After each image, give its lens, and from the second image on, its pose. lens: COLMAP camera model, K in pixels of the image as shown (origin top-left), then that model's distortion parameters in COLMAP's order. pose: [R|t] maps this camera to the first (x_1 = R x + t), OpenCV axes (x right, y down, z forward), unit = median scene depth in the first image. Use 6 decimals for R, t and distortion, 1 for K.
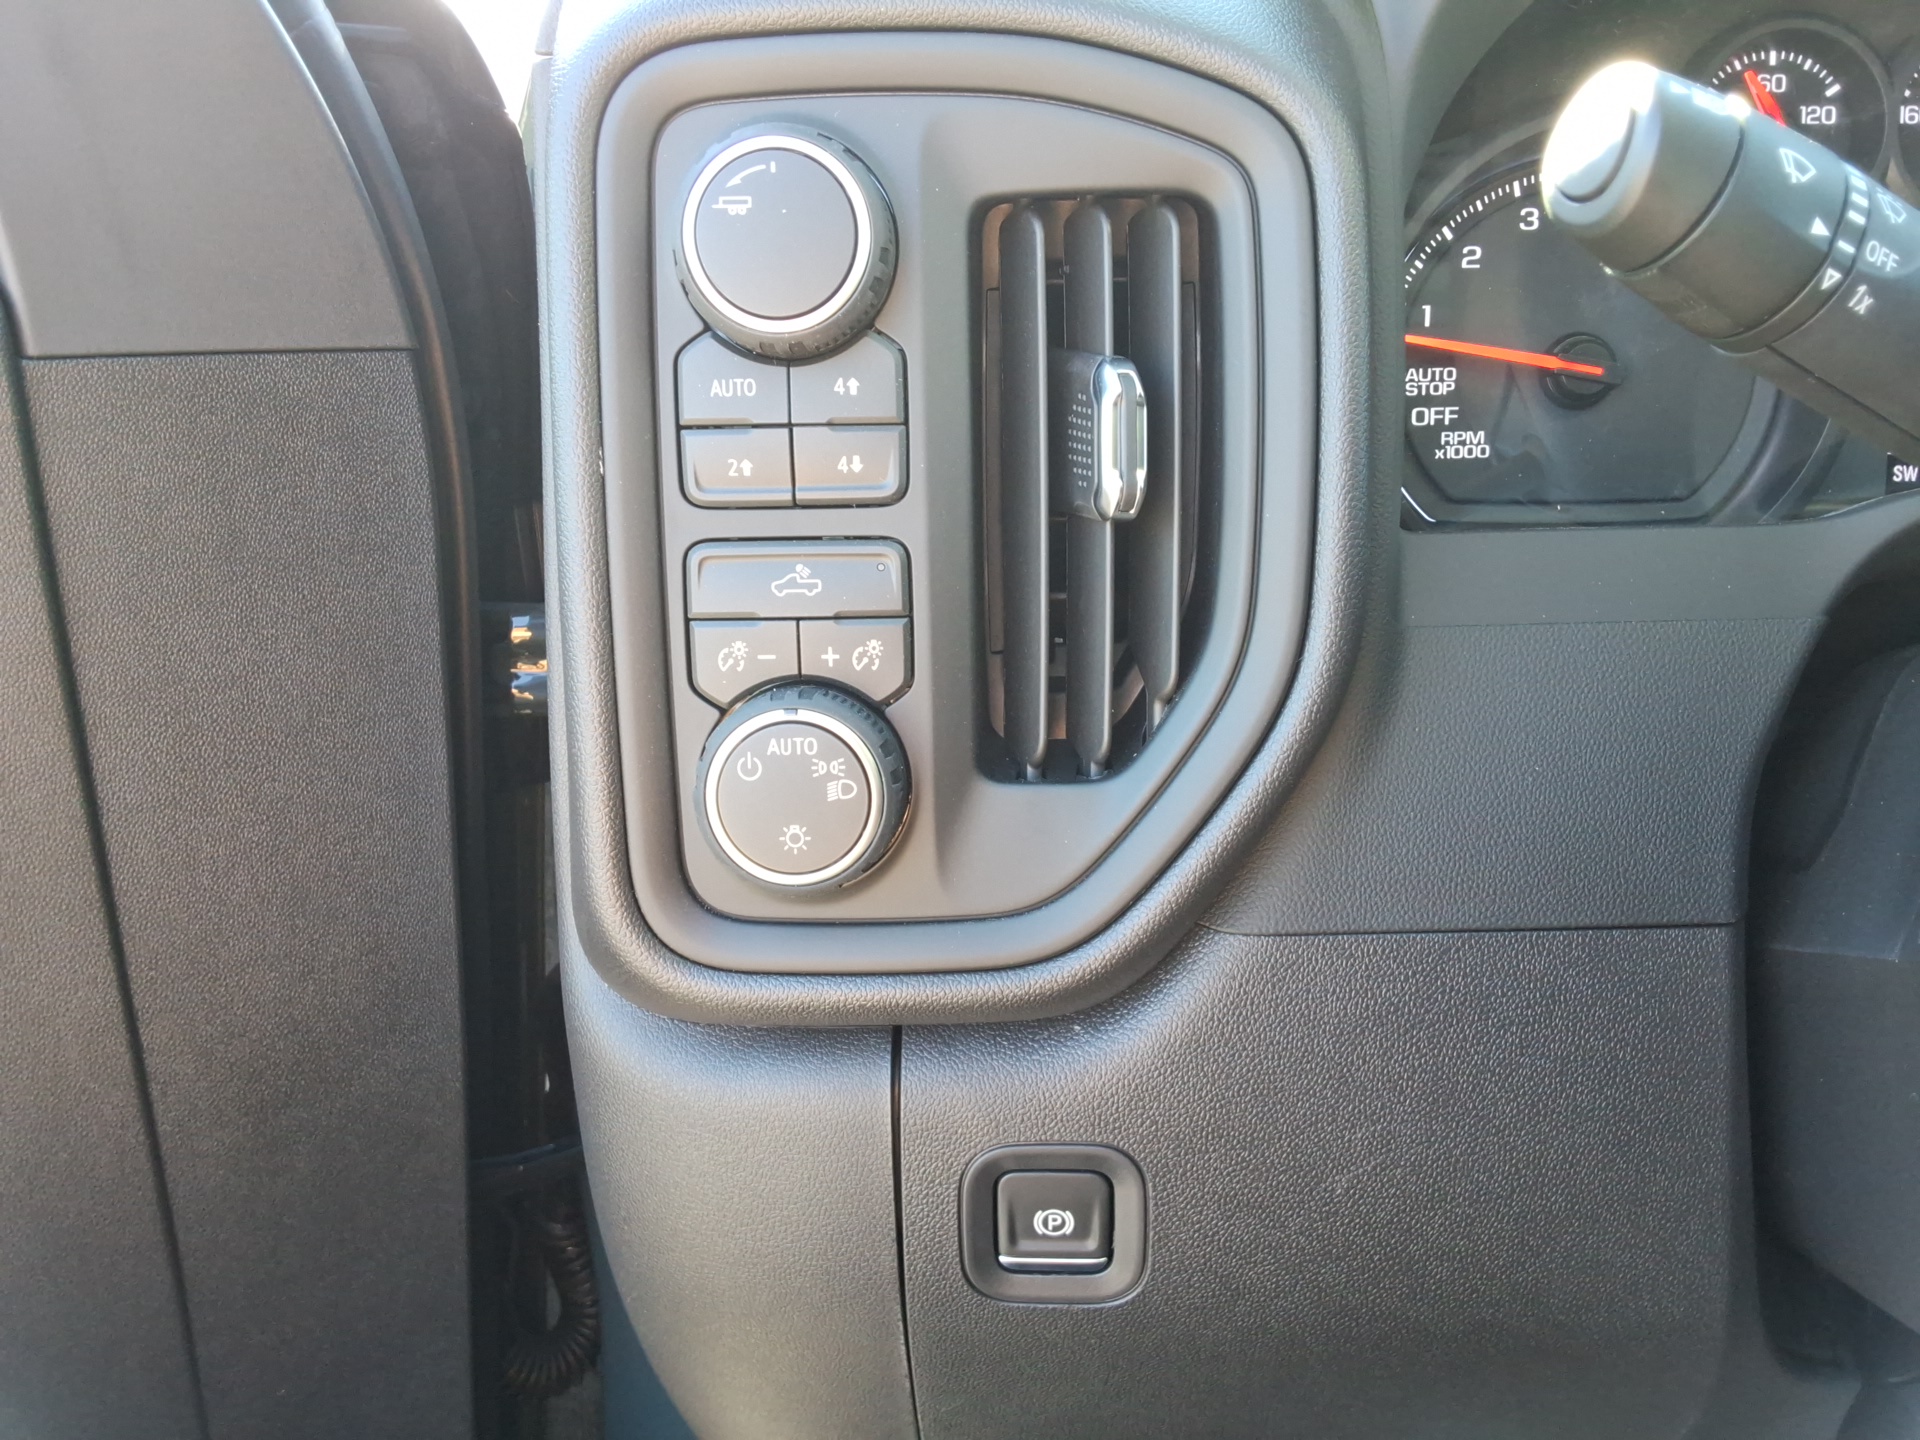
lens RADIAL K [[1553.3, 0, 958.9], [0, 1553.3, 708.8], [0, 0, 1]] dist [0.110544, -0.166928]
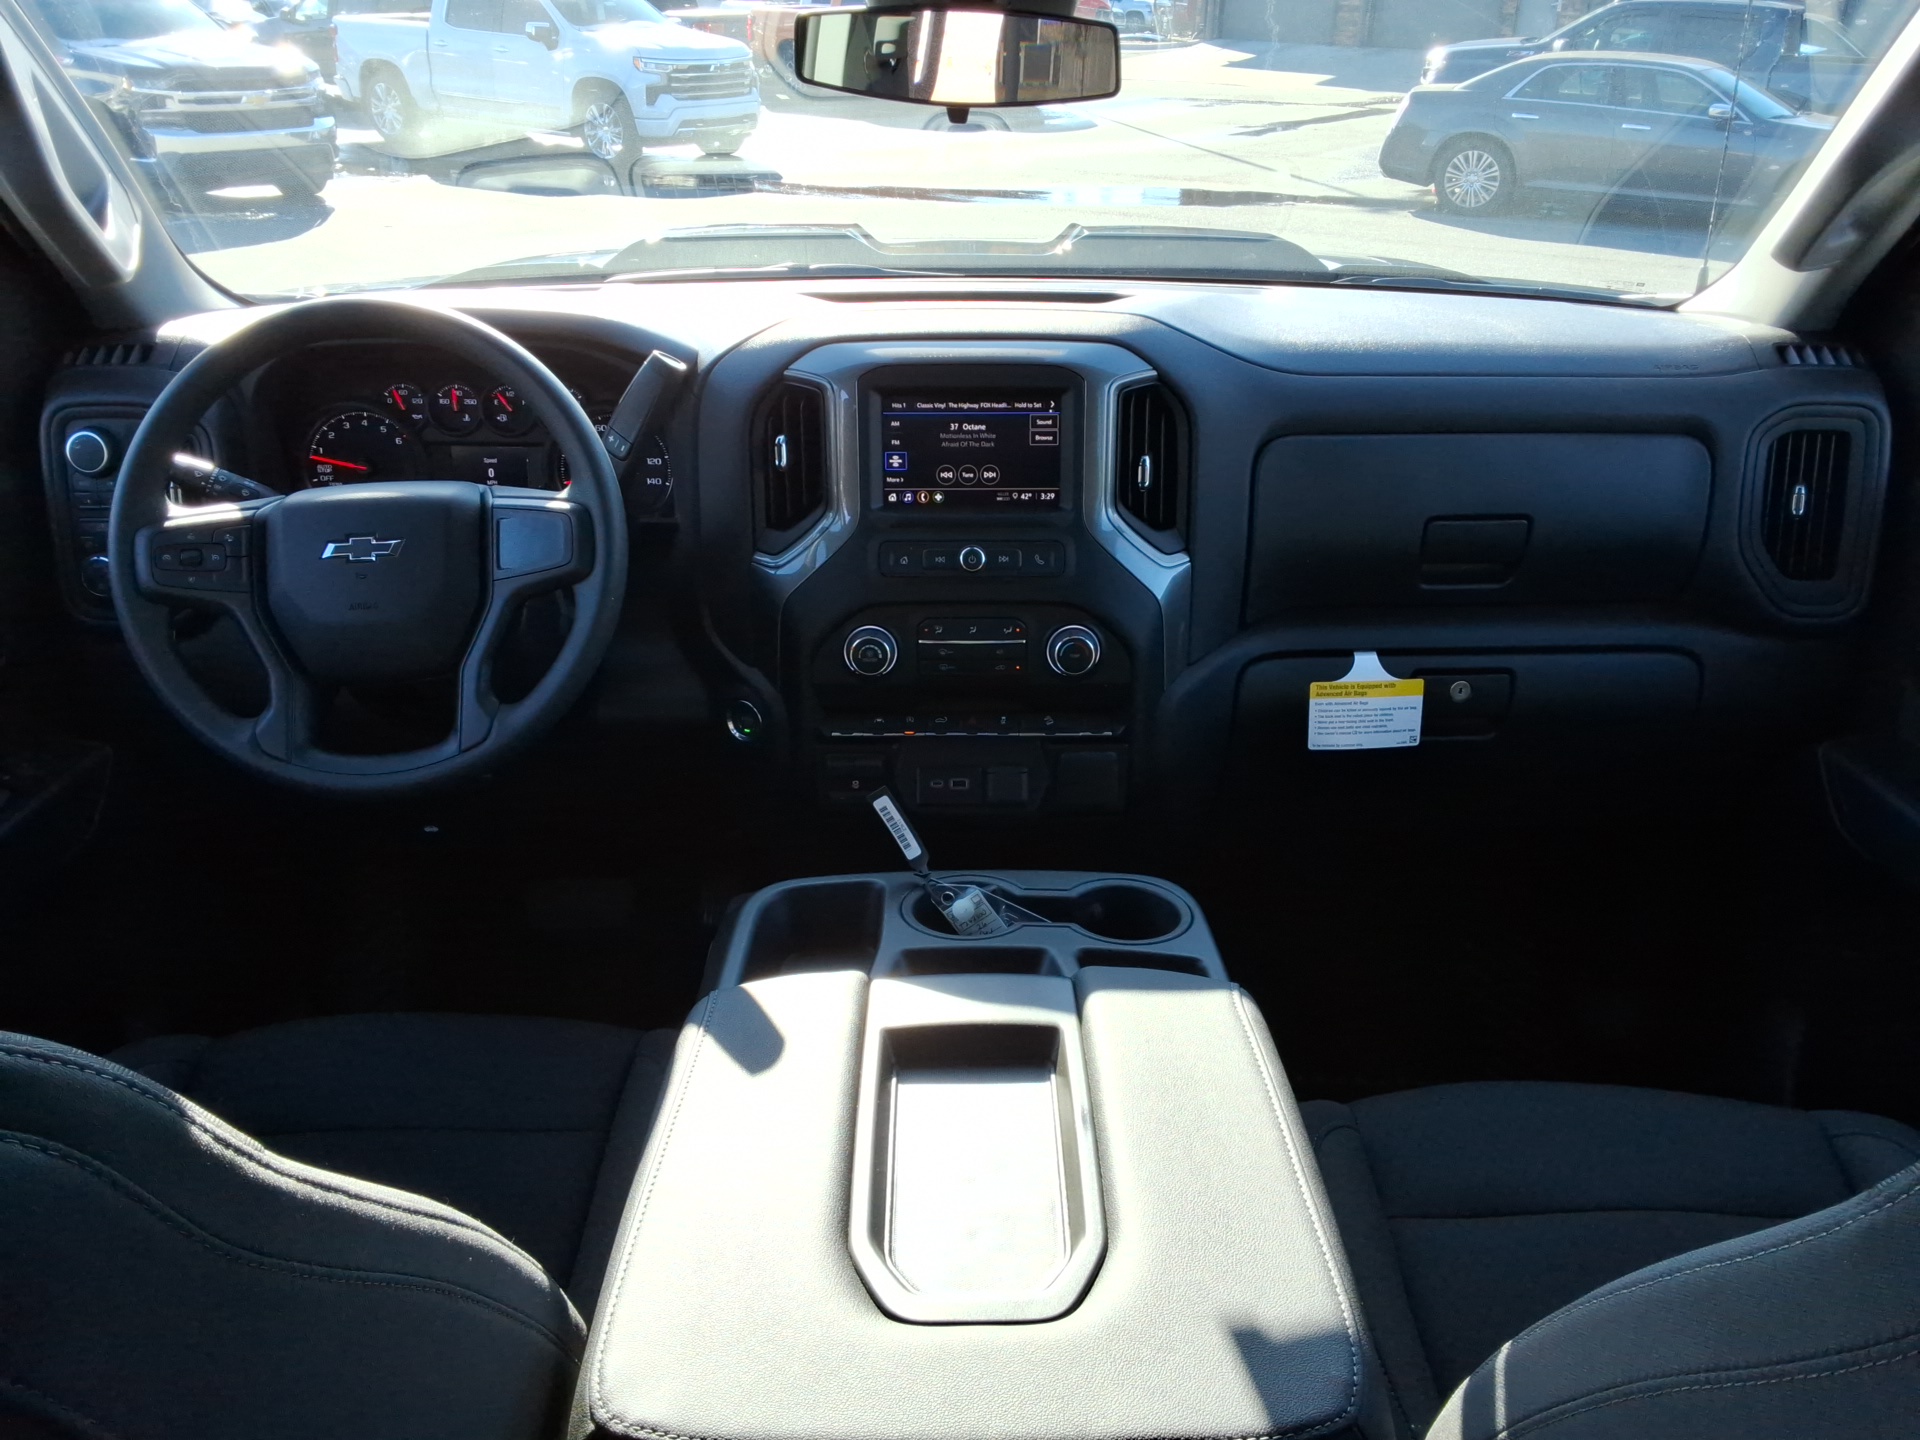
lens RADIAL K [[1553.3, 0, 964.1], [0, 1553.3, 716.3], [0, 0, 1]] dist [0.110544, -0.166928]
pose [[0.999689, 0.012421, 0.021626, 1.710177], [-0.014378, 0.995578, 0.092835, -0.000202], [-0.020377, -0.093117, 0.995447, -2.701836]]
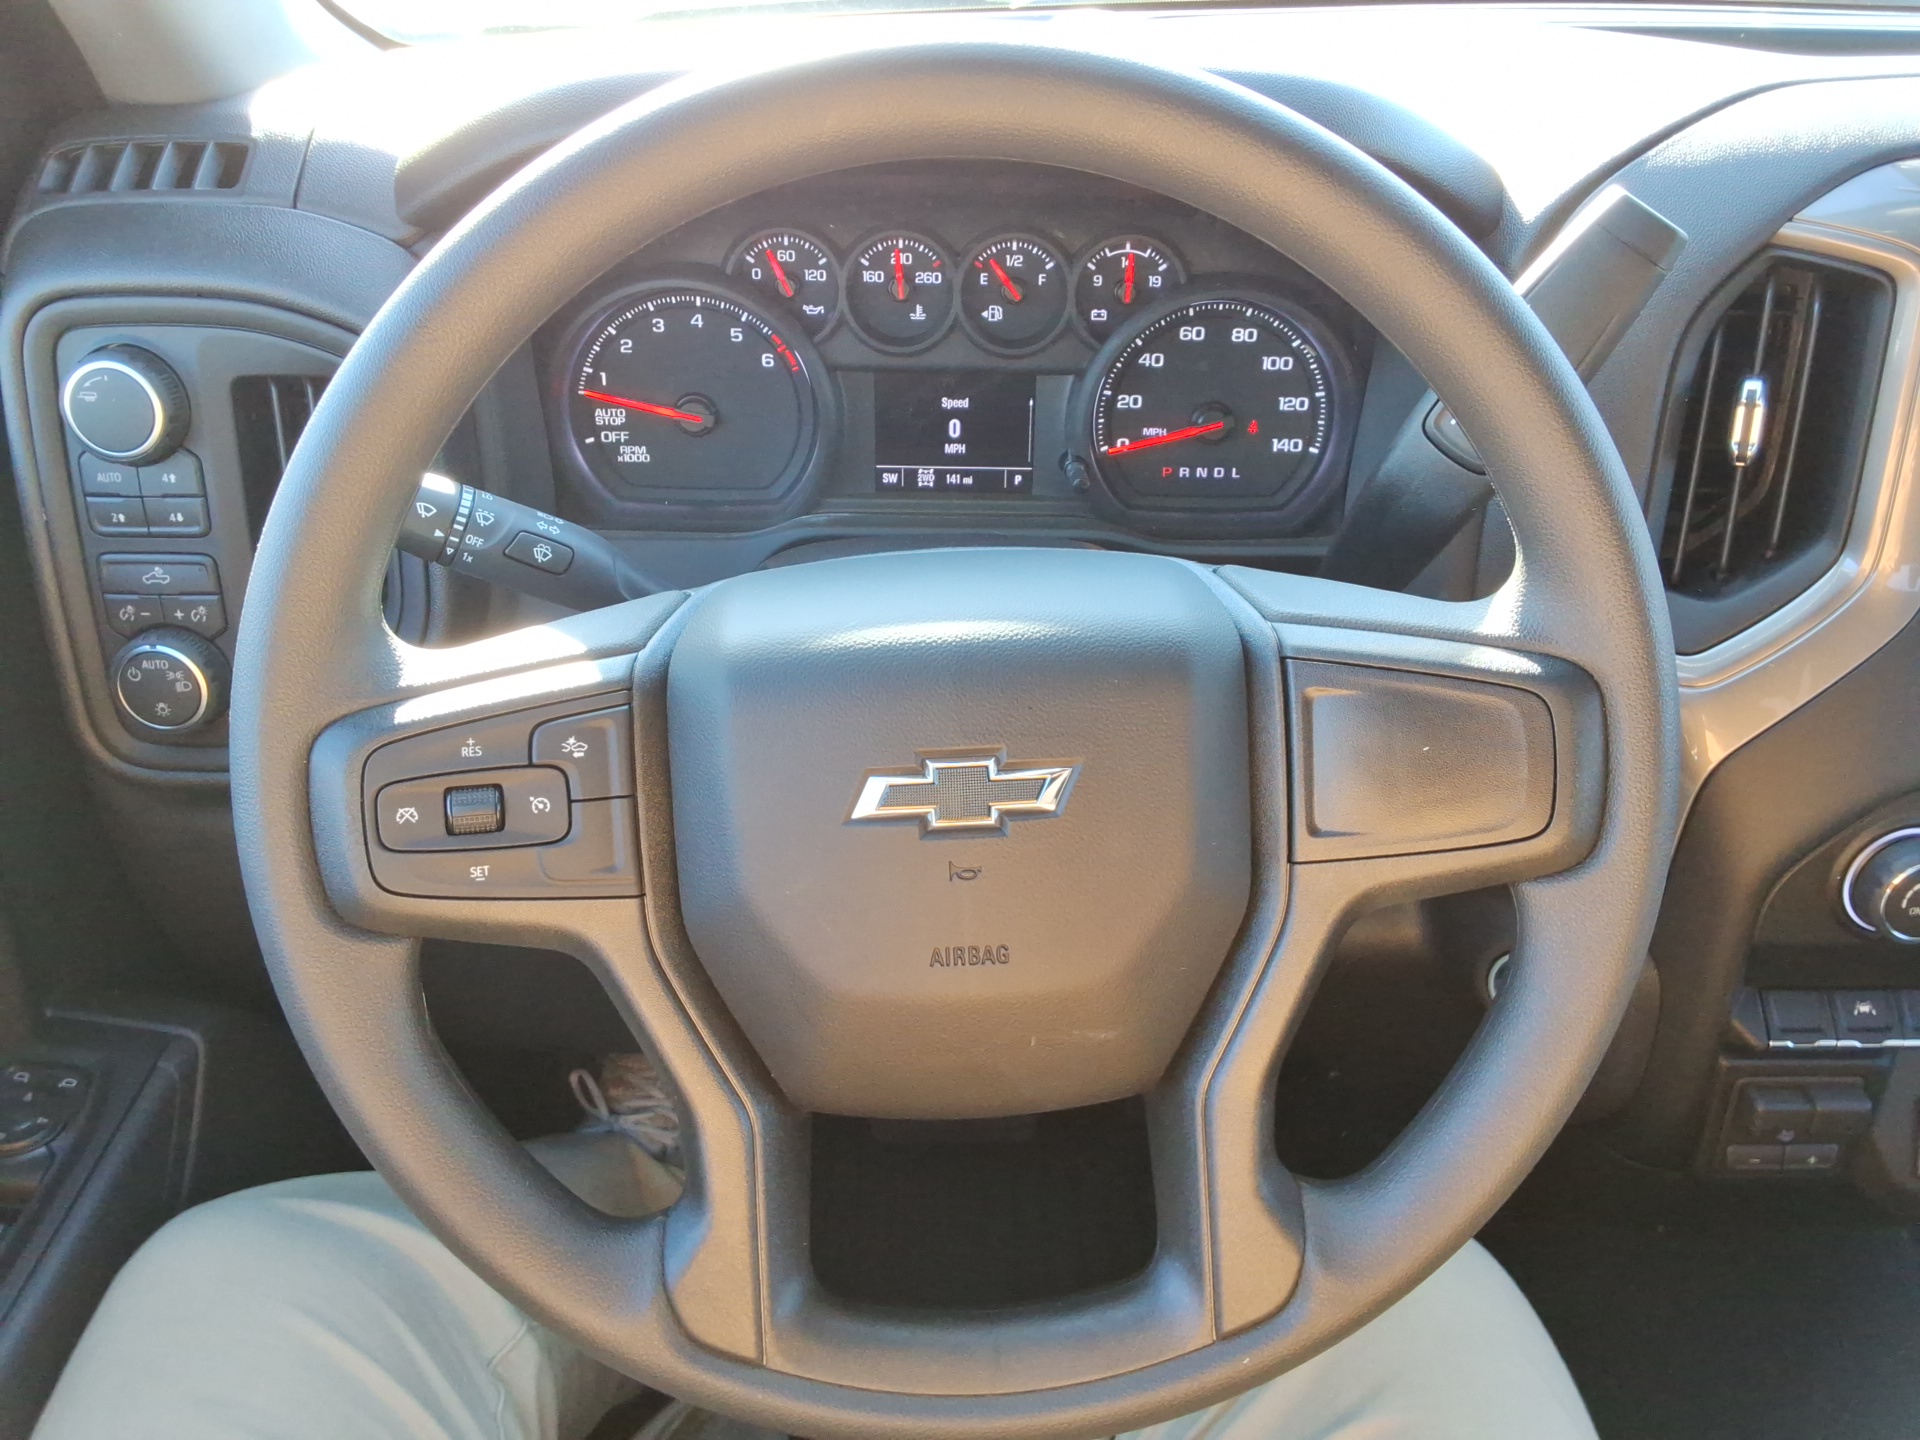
lens RADIAL K [[1553.3, 0, 974.1], [0, 1553.3, 707.9], [0, 0, 1]] dist [0.110544, -0.166928]
pose [[0.998702, 0.015164, 0.048624, 0.623219], [-0.026156, 0.971851, 0.234140, -0.313168], [-0.043704, -0.235108, 0.970986, -0.748797]]
